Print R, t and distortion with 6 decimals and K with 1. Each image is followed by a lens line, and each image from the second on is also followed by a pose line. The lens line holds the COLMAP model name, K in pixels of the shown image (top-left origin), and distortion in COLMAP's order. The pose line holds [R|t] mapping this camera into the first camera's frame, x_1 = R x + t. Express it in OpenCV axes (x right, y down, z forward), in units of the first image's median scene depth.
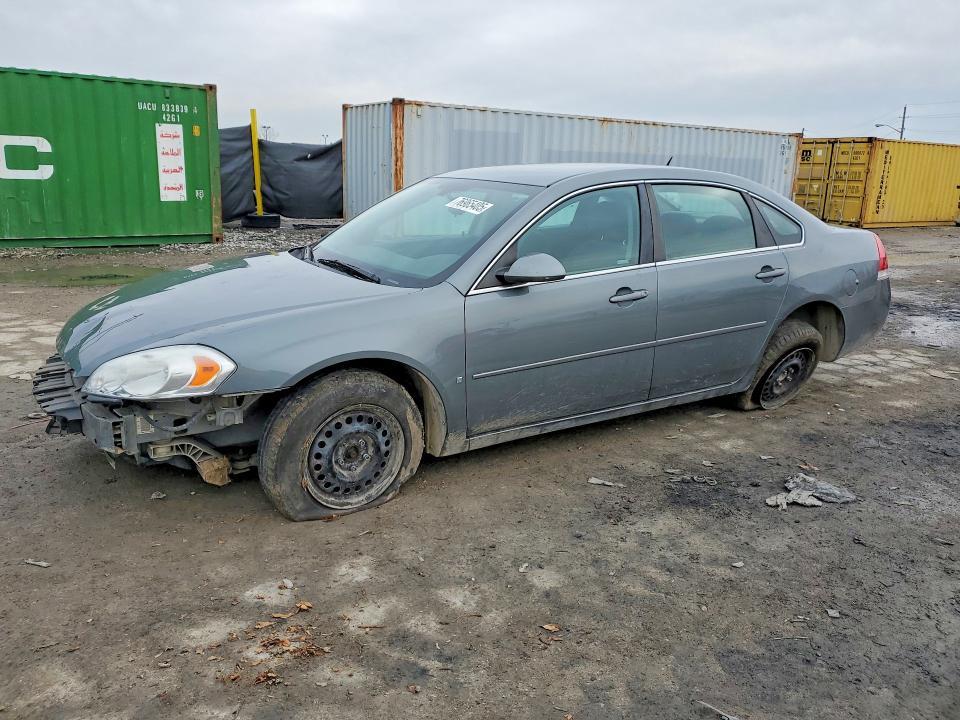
lens RADIAL K [[750.1, 0, 463.8], [0, 750.1, 341.9], [0, 0, 1]] dist [0.012049, -0.003474]
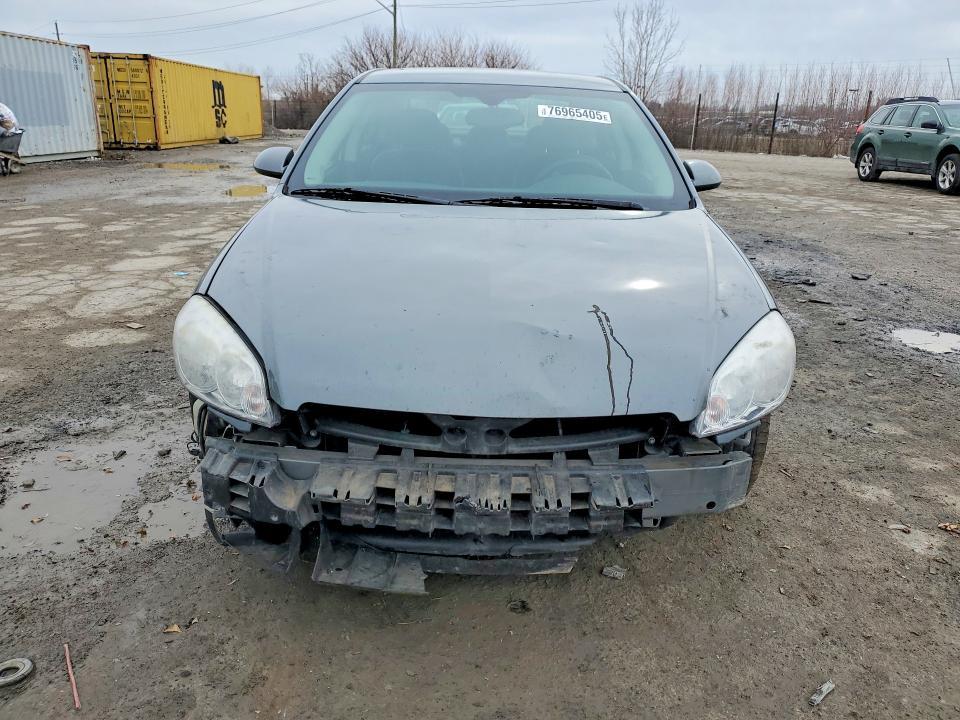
lens RADIAL K [[739.1, 0, 491.7], [0, 739.1, 363.7], [0, 0, 1]] dist [0.004287, 0.010443]
pose [[0.501801, -0.288615, 0.815412, -0.139100], [0.182707, 0.956788, 0.226217, -0.020123], [-0.845467, 0.035466, 0.532849, 0.110502]]
